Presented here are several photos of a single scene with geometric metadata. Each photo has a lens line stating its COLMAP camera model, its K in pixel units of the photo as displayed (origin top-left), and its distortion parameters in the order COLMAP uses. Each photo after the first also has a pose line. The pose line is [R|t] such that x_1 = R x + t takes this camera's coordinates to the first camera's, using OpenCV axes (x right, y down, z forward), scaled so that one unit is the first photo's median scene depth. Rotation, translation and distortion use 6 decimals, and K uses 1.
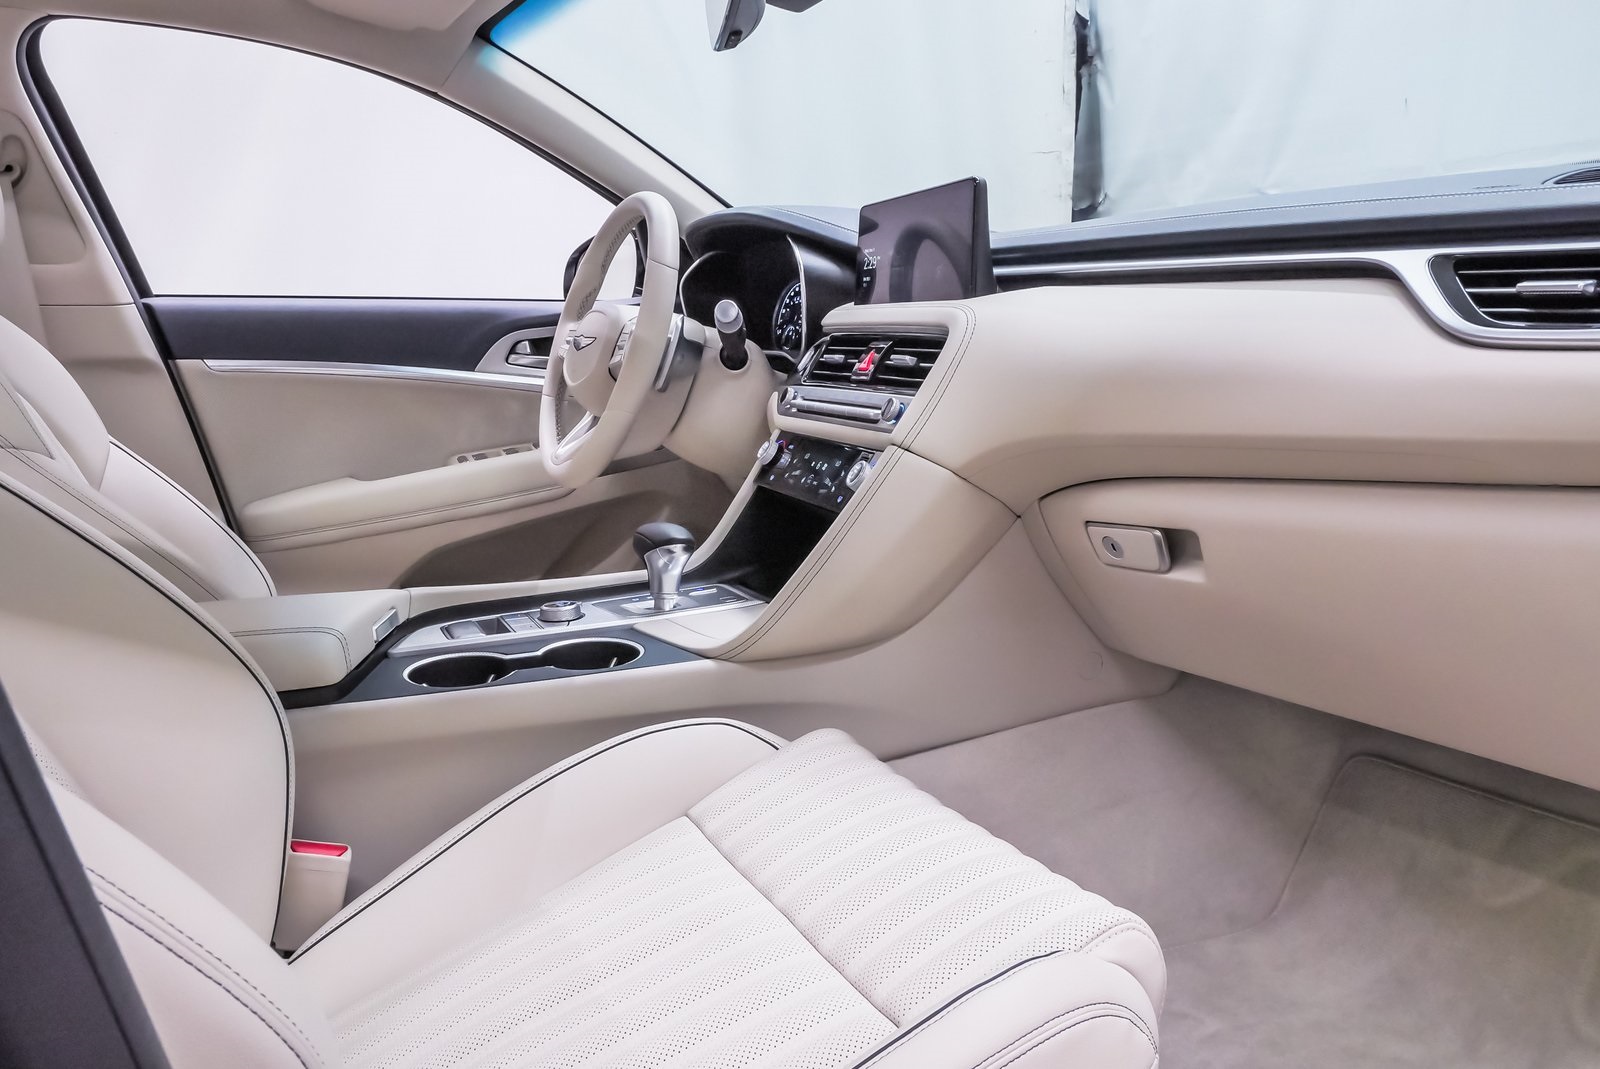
lens RADIAL K [[1117.3, 0, 800.0], [0, 1117.3, 534.5], [0, 0, 1]] dist [-0.081856, 0.037469]
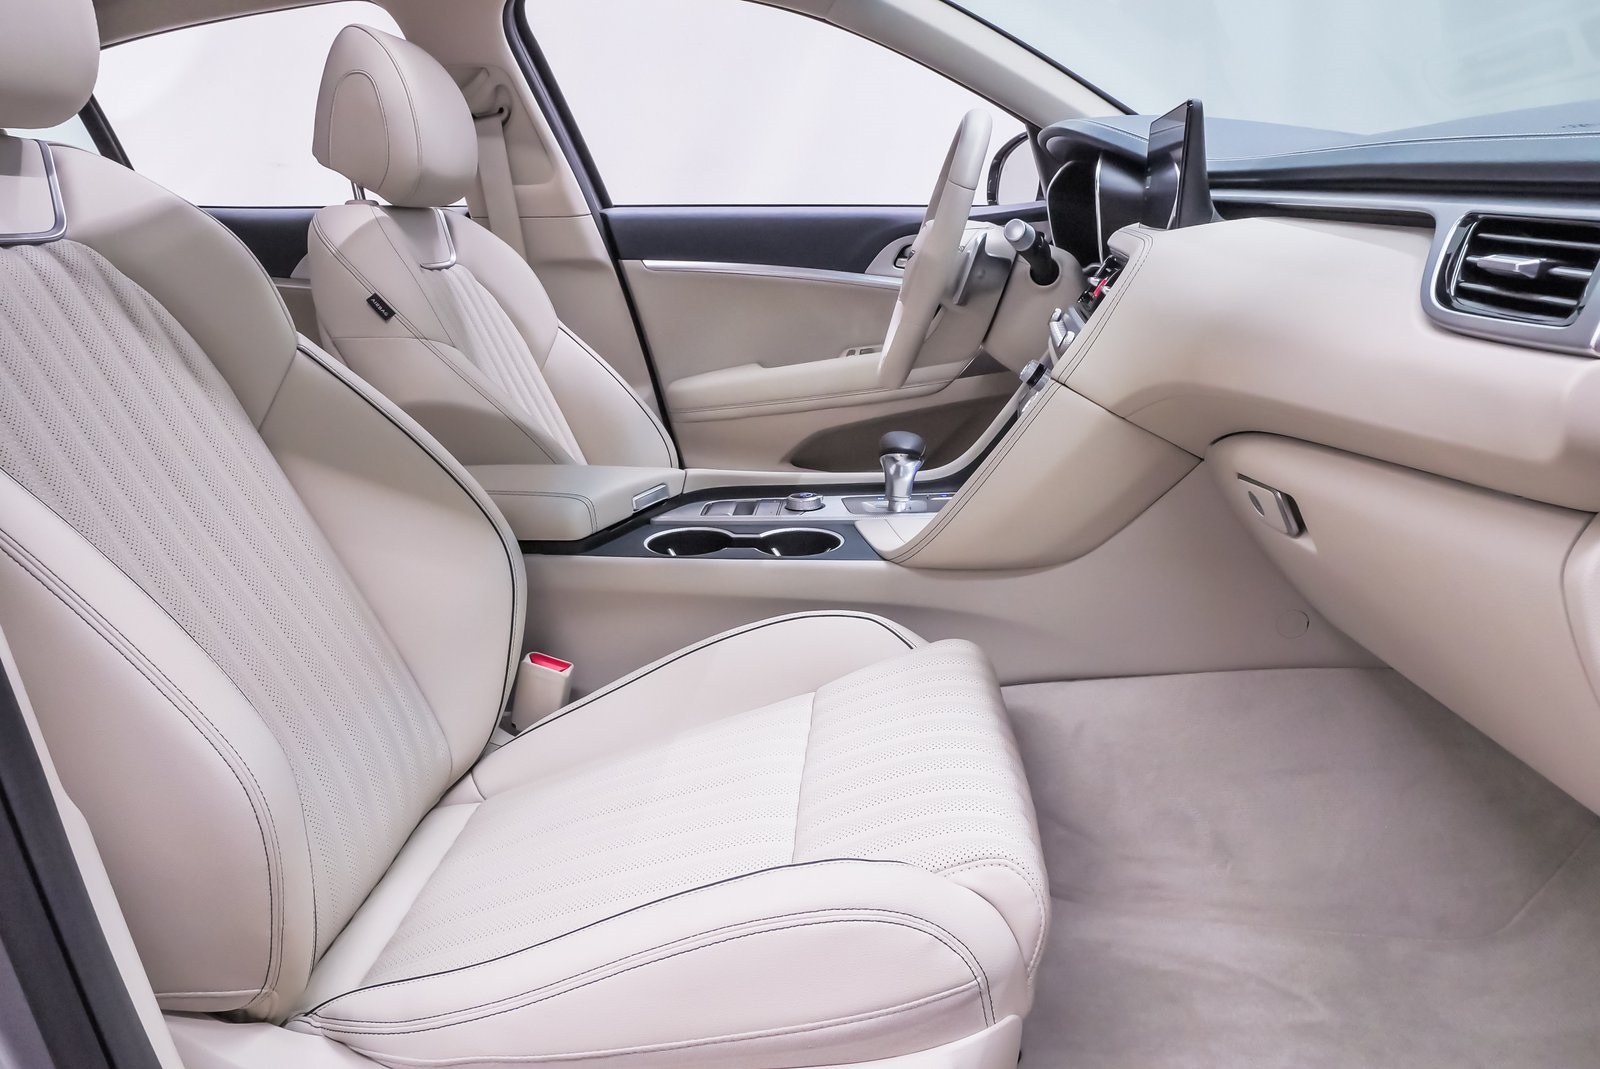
lens RADIAL K [[1092.7, 0, 800.0], [0, 1092.7, 534.5], [0, 0, 1]] dist [-0.069625, 0.003635]
pose [[0.876362, 0.128516, -0.464191, 0.301857], [-0.076541, 0.988658, 0.129216, -0.041959], [0.475532, -0.077710, 0.876259, 0.006416]]
